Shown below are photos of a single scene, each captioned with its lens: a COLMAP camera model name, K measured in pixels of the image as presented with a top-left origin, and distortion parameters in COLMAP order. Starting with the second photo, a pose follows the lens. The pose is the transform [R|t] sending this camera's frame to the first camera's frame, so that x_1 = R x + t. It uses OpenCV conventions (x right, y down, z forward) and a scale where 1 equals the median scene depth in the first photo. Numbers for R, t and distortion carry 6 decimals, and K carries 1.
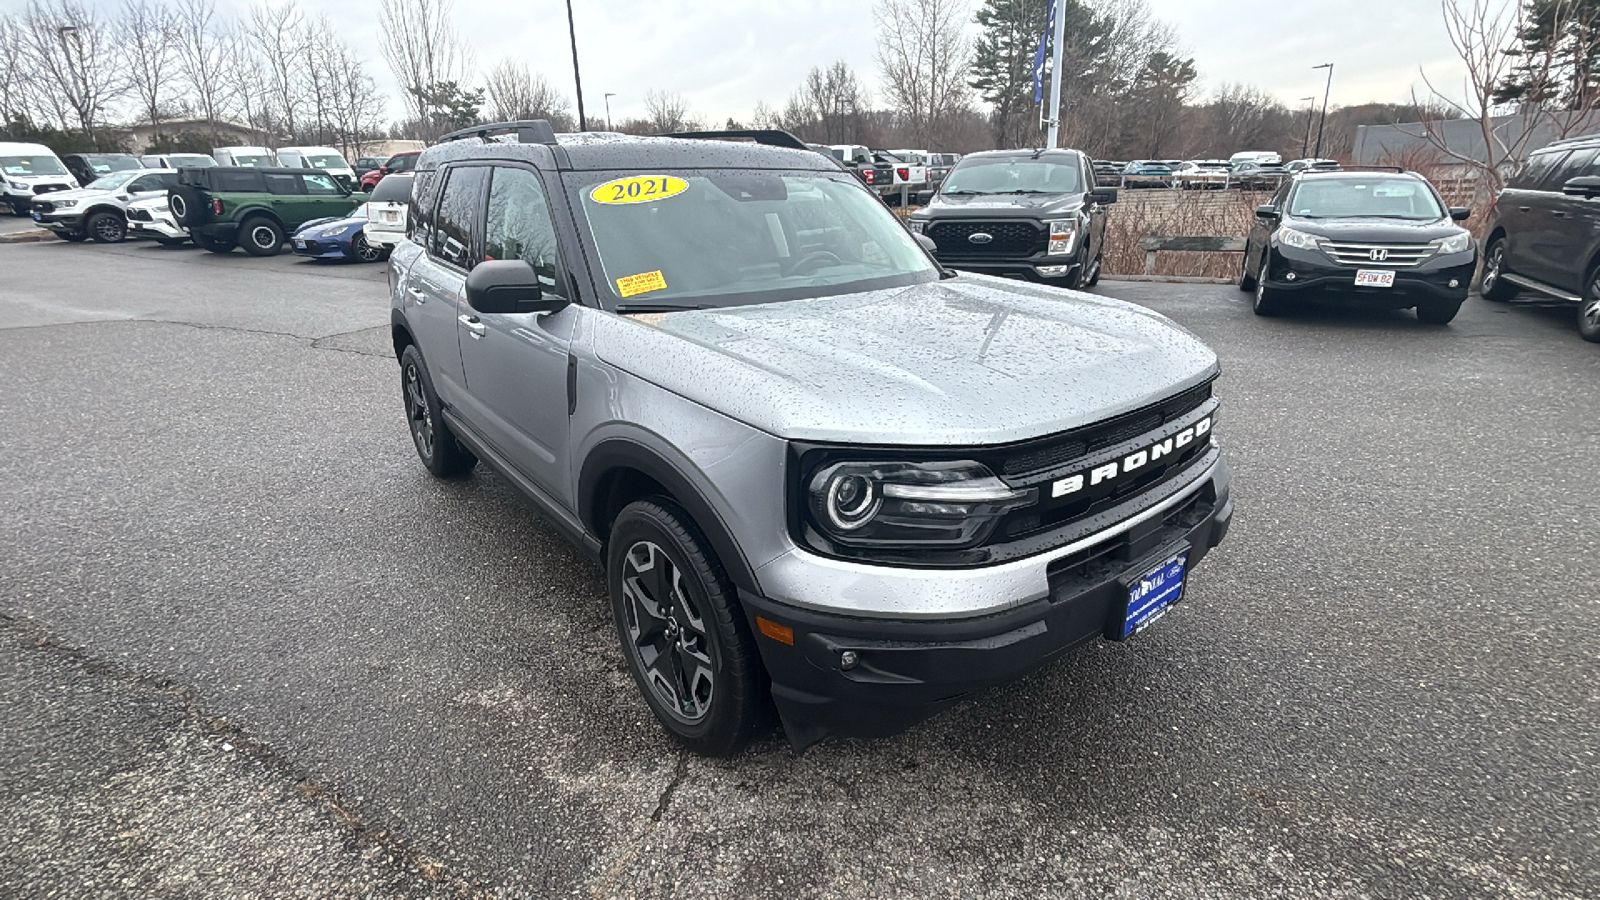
lens RADIAL K [[744.3, 0, 797.1], [0, 744.3, 447.9], [0, 0, 1]] dist [-0.014740, 0.008556]
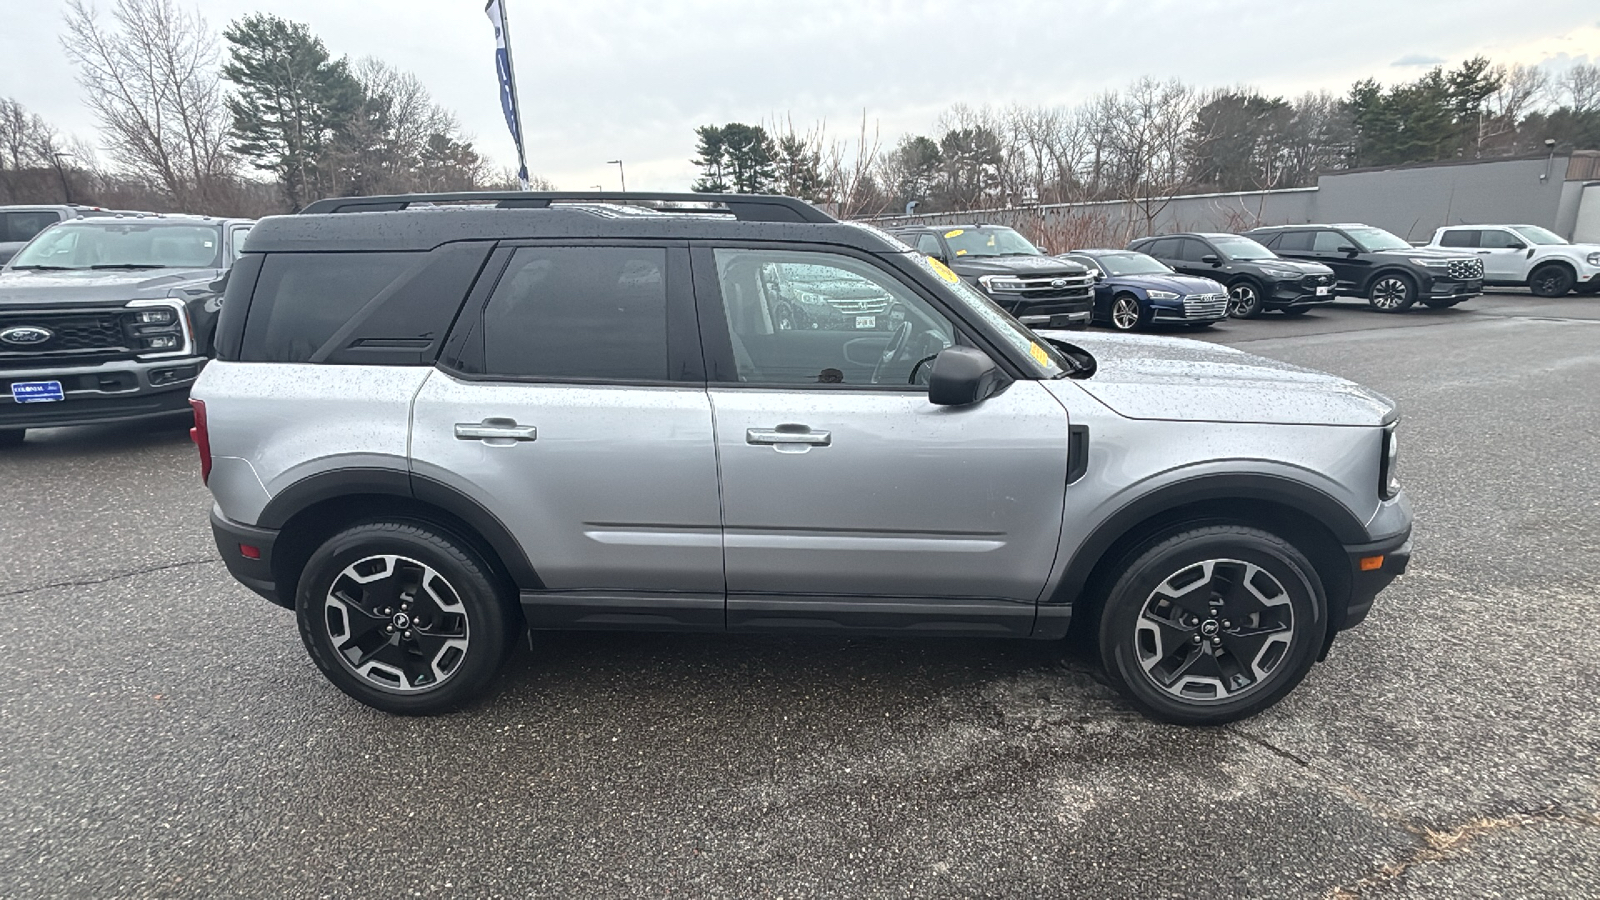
lens RADIAL K [[744.3, 0, 797.1], [0, 744.3, 447.9], [0, 0, 1]] dist [-0.014740, 0.008556]
pose [[0.656623, -0.195458, 0.728452, -0.148049], [0.261067, 0.965032, 0.023613, -0.025236], [-0.707595, 0.174669, 0.684690, 0.063116]]
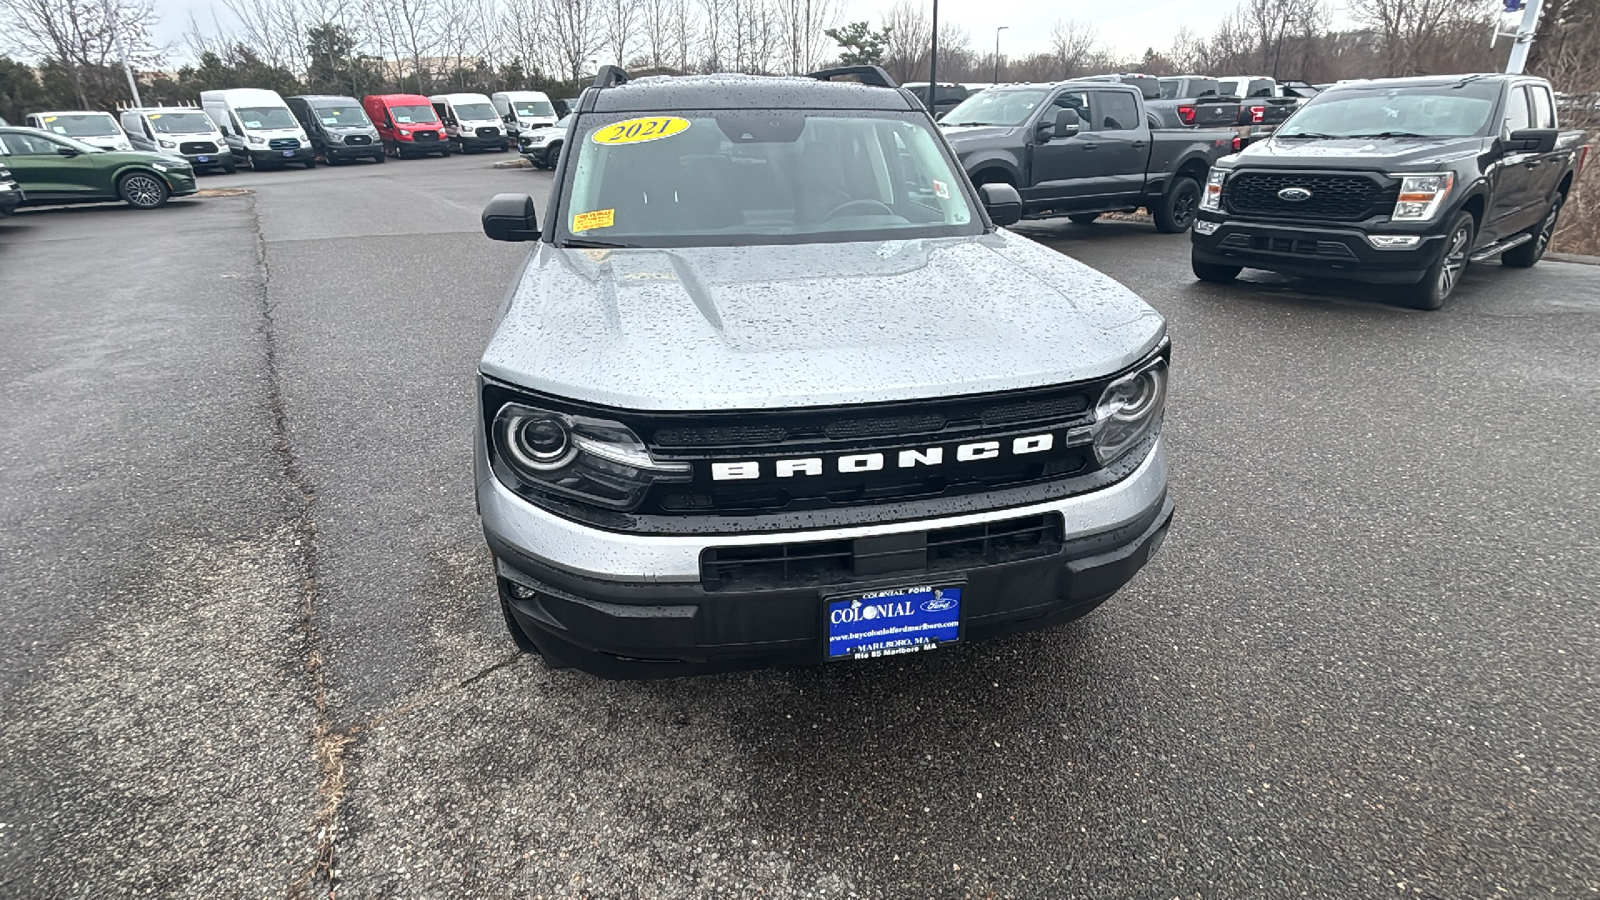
lens RADIAL K [[744.3, 0, 797.1], [0, 744.3, 447.9], [0, 0, 1]] dist [-0.014740, 0.008556]
pose [[0.883640, 0.186646, -0.429353, 0.067346], [-0.155669, 0.982048, 0.106531, -0.006946], [0.441529, -0.027298, 0.896832, 0.018652]]
